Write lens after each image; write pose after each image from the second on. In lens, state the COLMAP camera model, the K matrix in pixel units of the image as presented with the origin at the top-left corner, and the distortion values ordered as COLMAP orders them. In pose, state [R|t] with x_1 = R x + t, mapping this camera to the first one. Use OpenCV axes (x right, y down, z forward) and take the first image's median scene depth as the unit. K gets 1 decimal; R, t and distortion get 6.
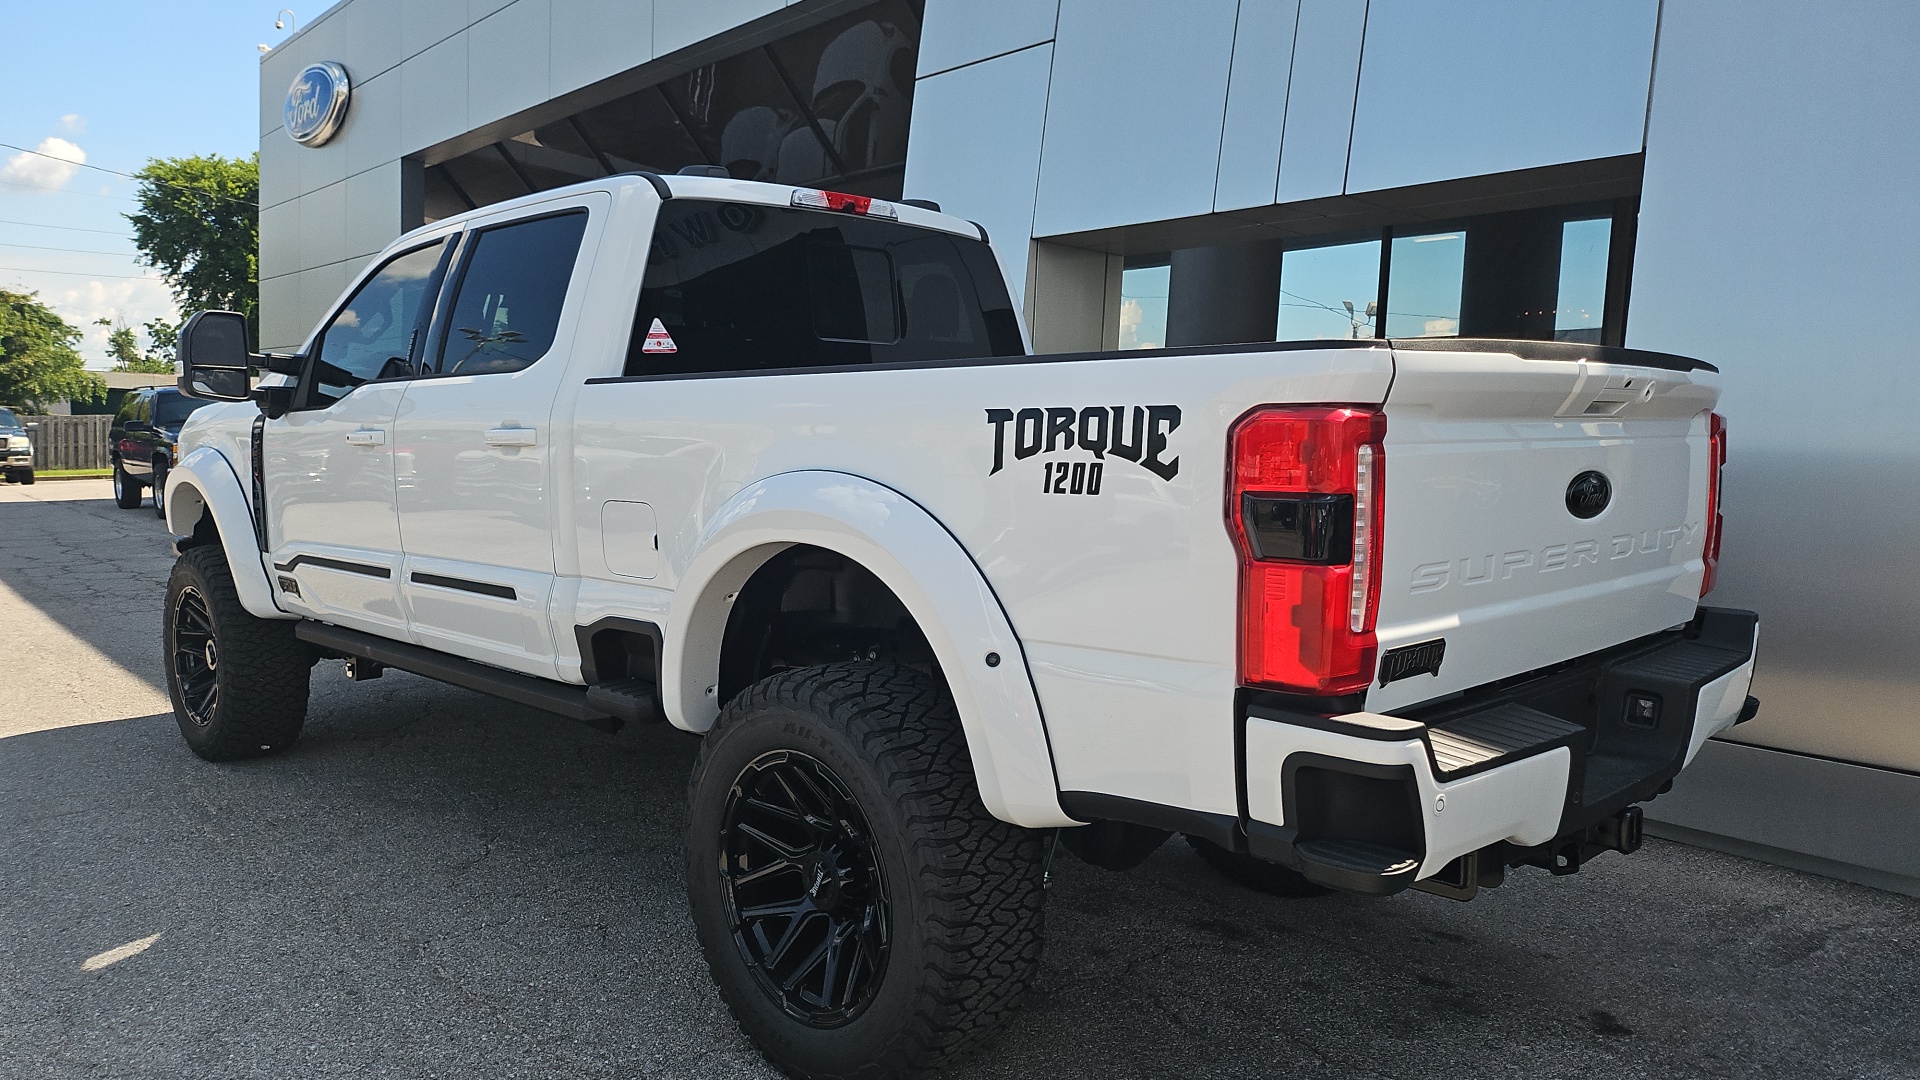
lens RADIAL K [[1316.4, 0, 960.0], [0, 1316.4, 540.0], [0, 0, 1]] dist [0.067314, -0.074301]
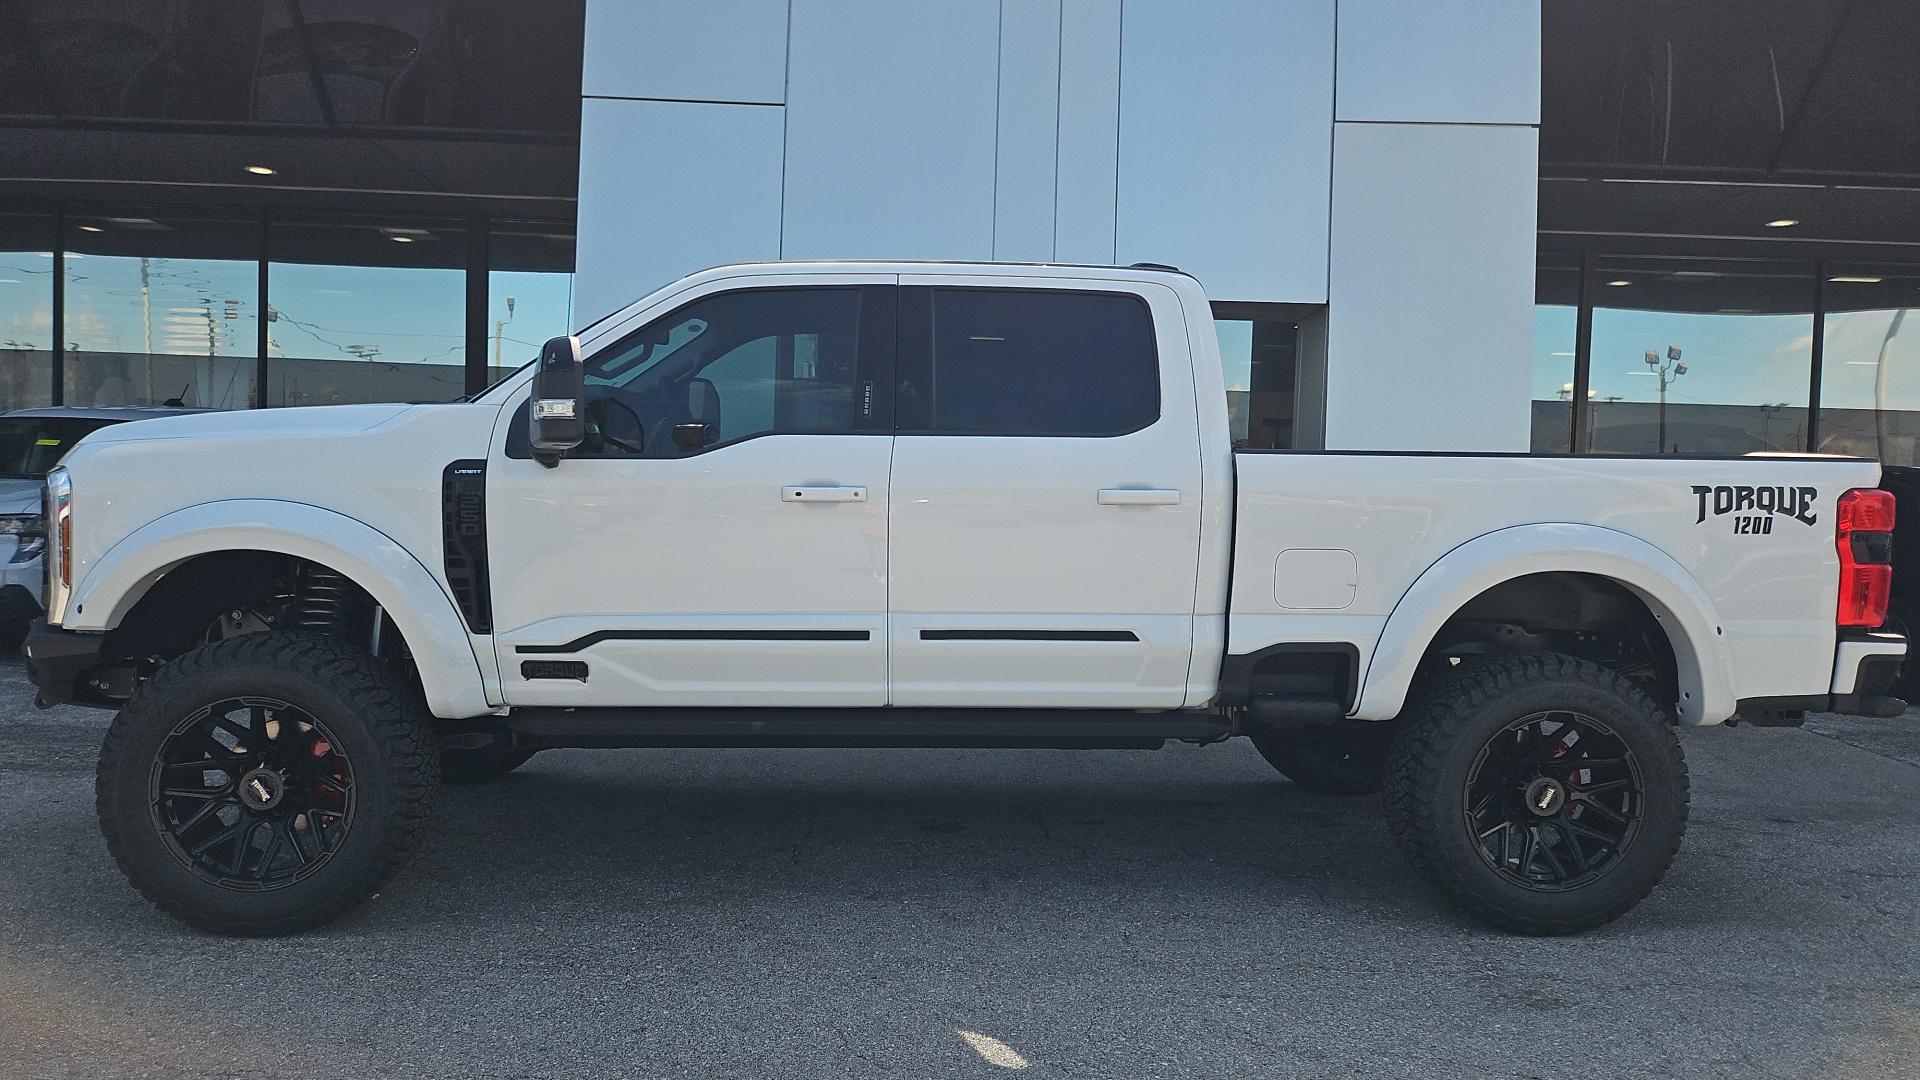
lens RADIAL K [[1330.1, 0, 963.5], [0, 1330.1, 543.9], [0, 0, 1]] dist [0.064601, -0.079628]
pose [[0.670835, -0.041073, 0.740468, -2.008080], [0.043259, 0.998932, 0.016220, -0.097967], [-0.740344, 0.021151, 0.671896, 0.557274]]
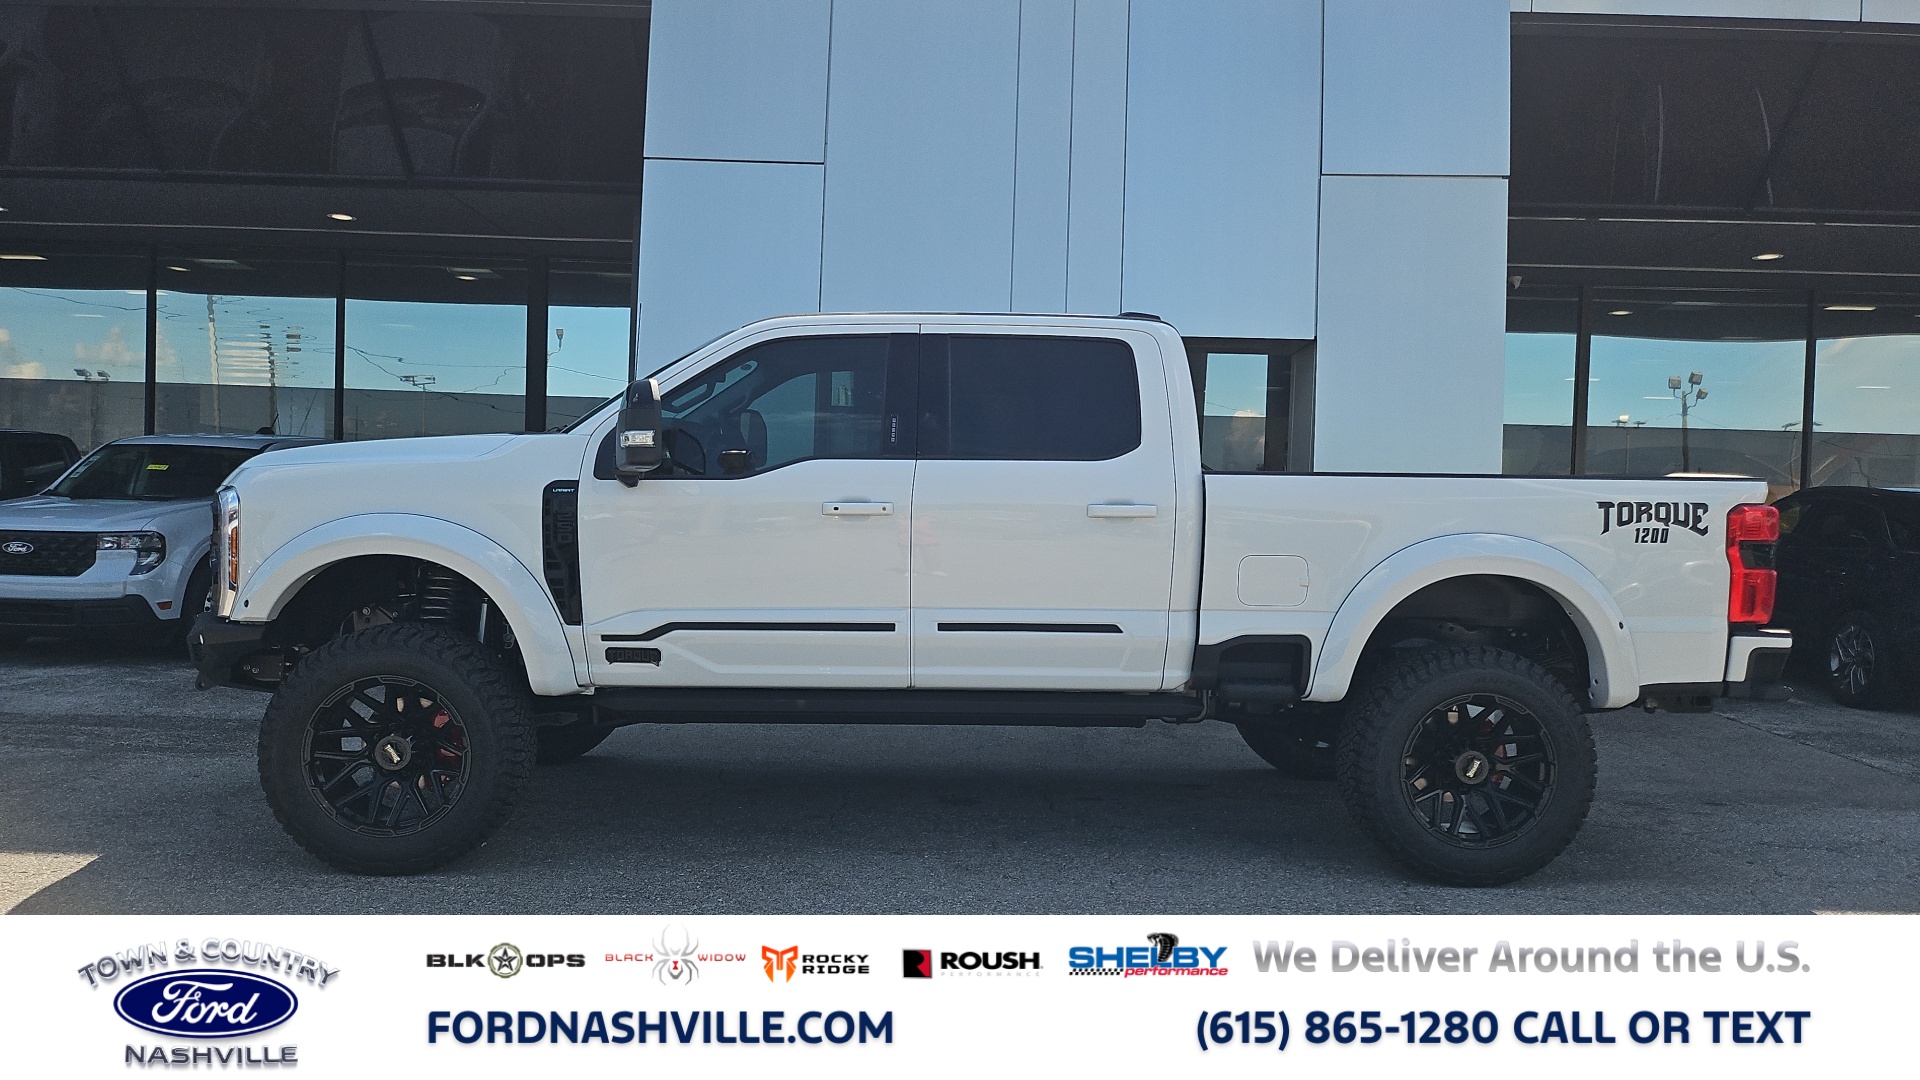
lens RADIAL K [[1316.4, 0, 960.0], [0, 1316.4, 540.0], [0, 0, 1]] dist [0.067314, -0.074301]
pose [[0.691615, -0.026114, 0.721794, -2.217306], [0.043026, 0.999061, -0.005081, -0.076212], [-0.720984, 0.034570, 0.692089, 0.318559]]
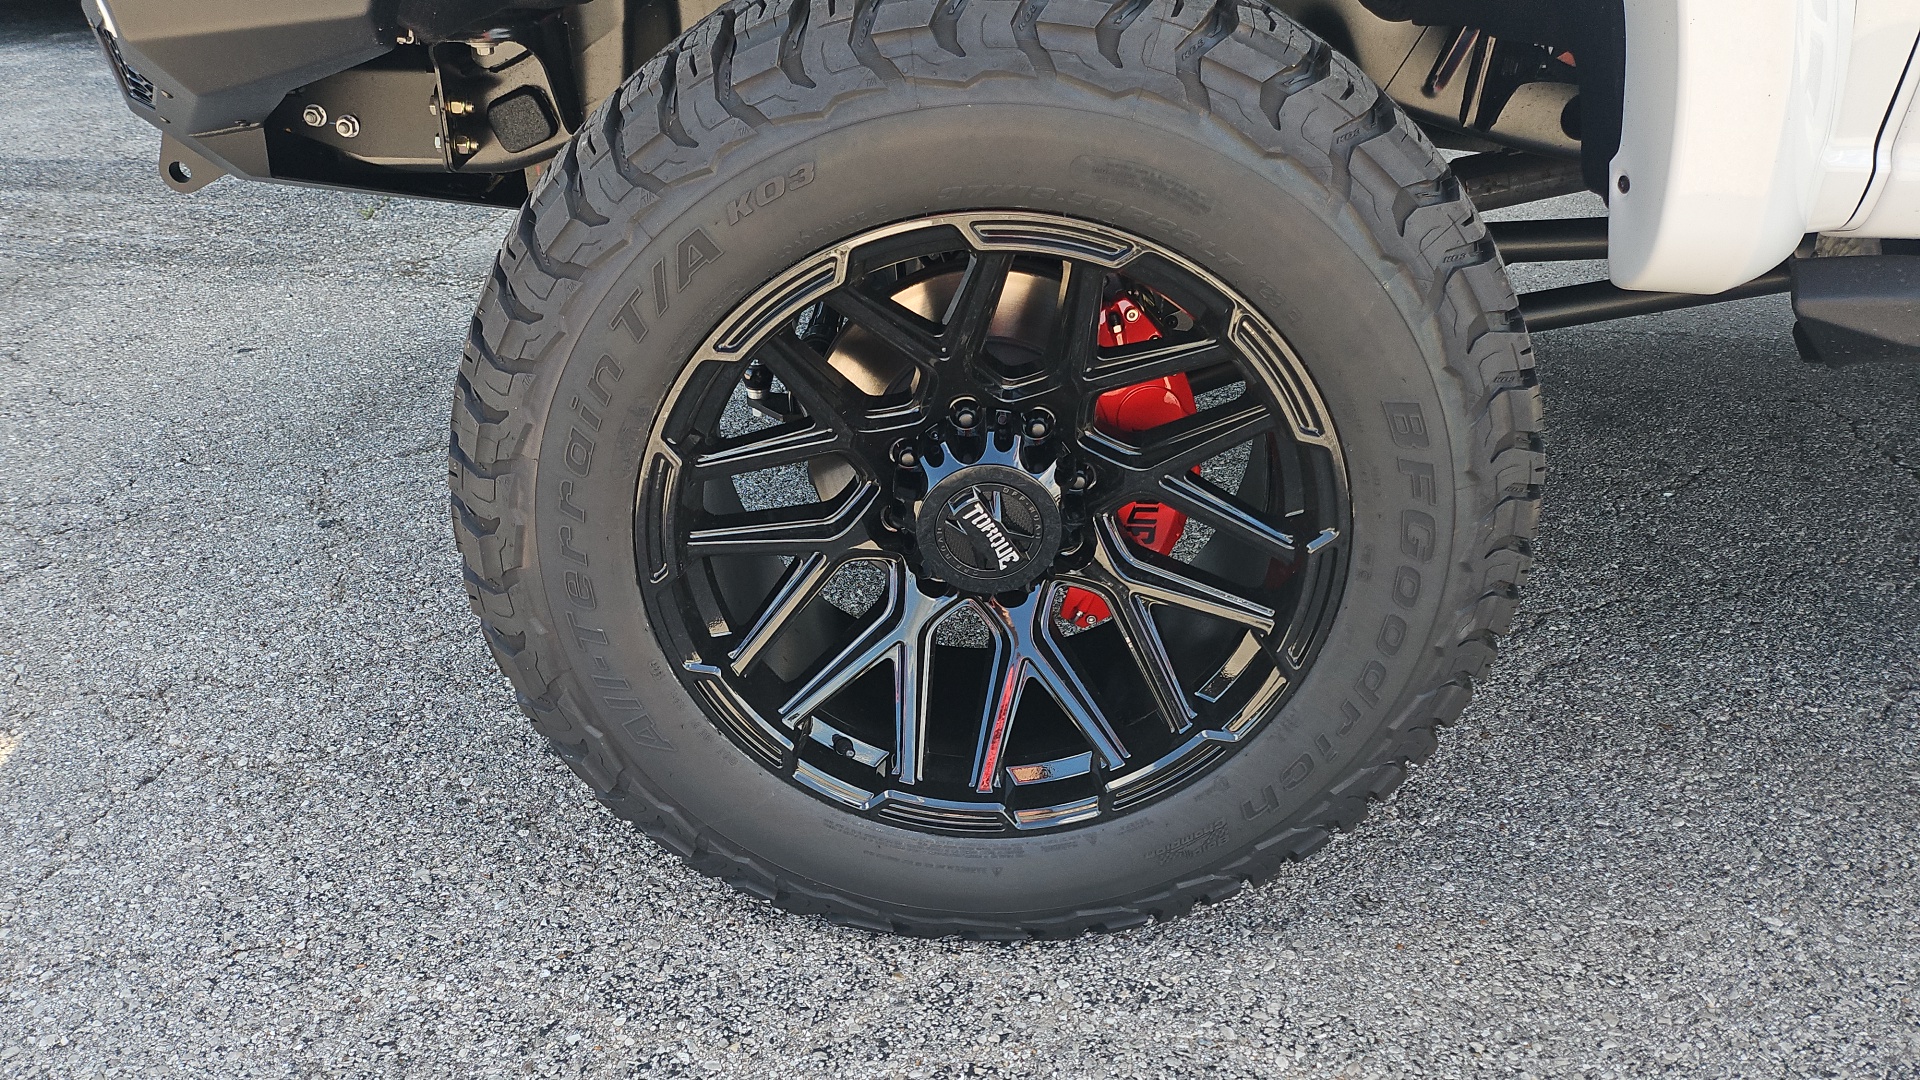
lens RADIAL K [[1407.7, 0, 957.9], [0, 1407.7, 569.8], [0, 0, 1]] dist [-0.000011, -0.000748]
pose [[0.738724, -0.330513, 0.587408, -1.668152], [0.050067, 0.896015, 0.441192, -0.012006], [-0.672146, -0.296509, 0.678455, 2.030226]]
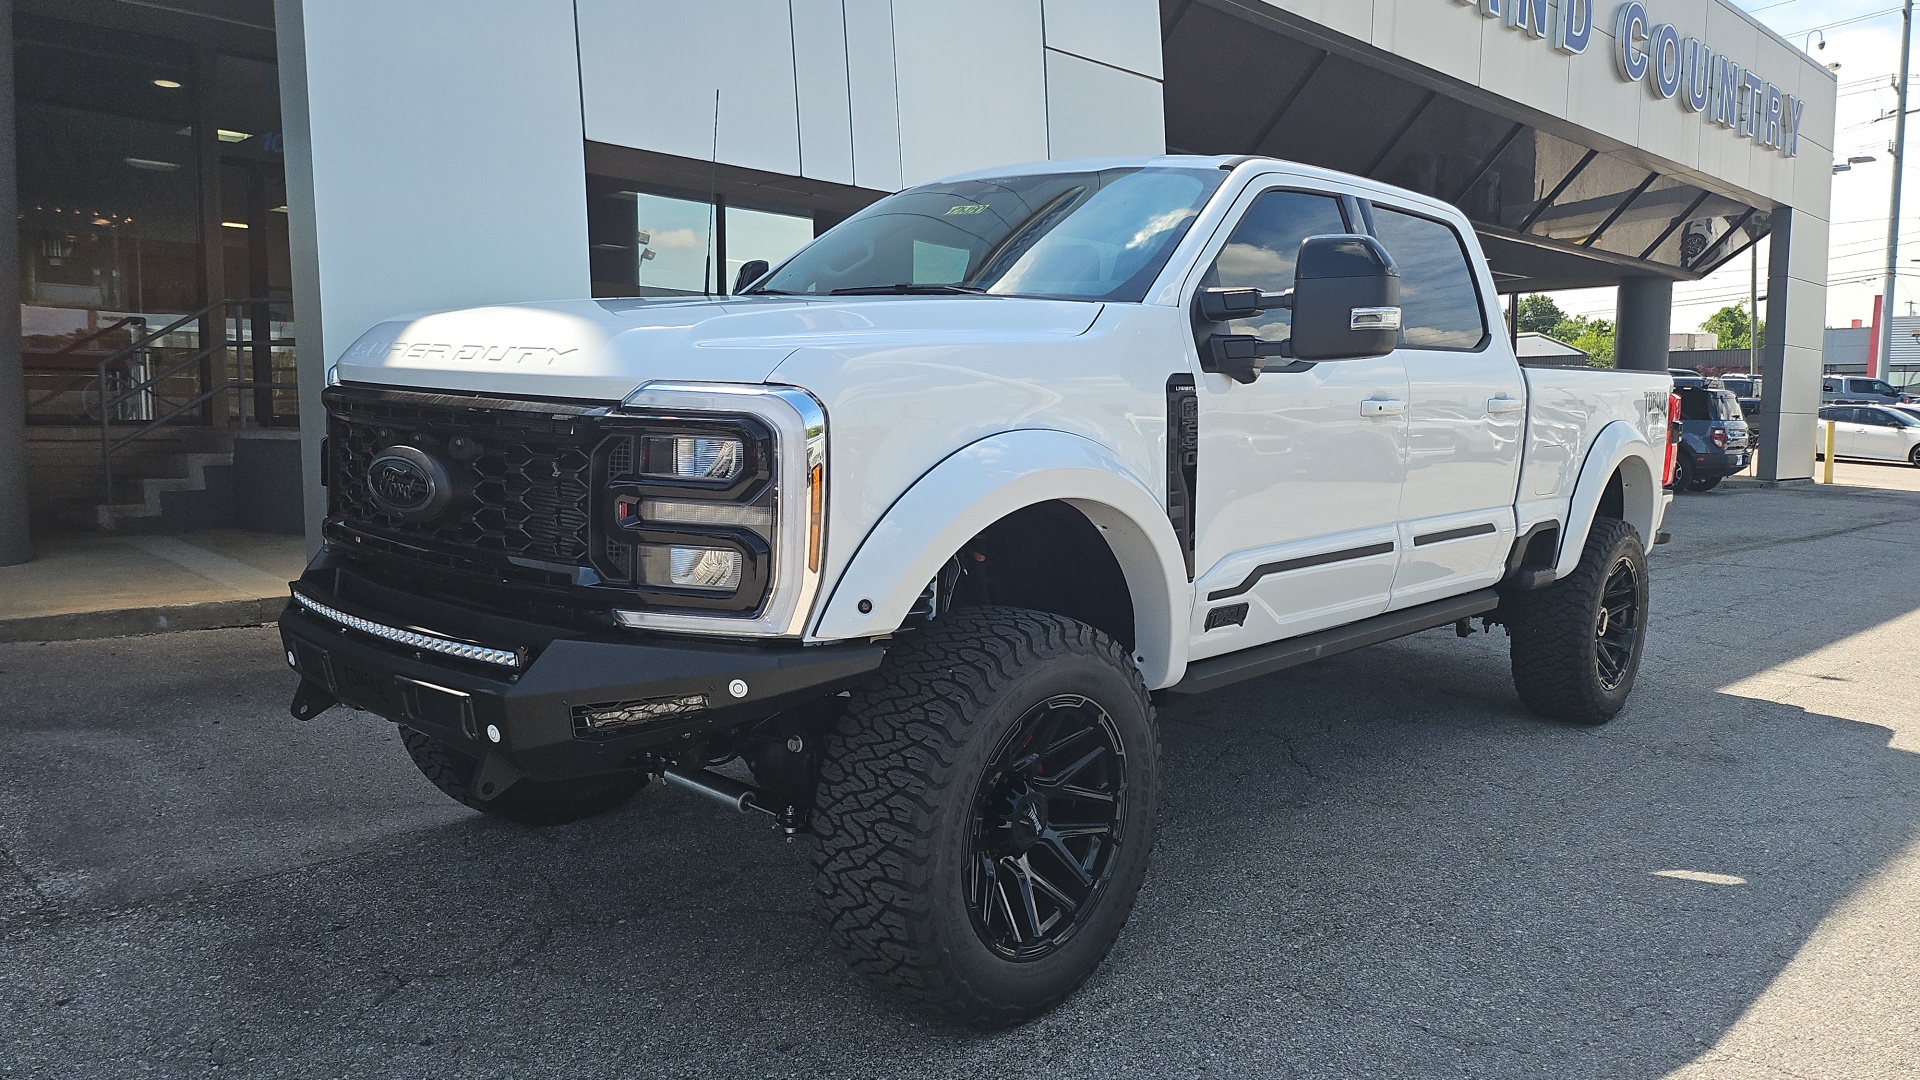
lens RADIAL K [[1330.1, 0, 963.5], [0, 1330.1, 543.9], [0, 0, 1]] dist [0.064601, -0.079628]
pose [[-0.021198, -0.127938, 0.991556, -2.564538], [0.053383, 0.990219, 0.128907, -0.220459], [-0.998349, 0.055665, -0.014161, 2.442172]]
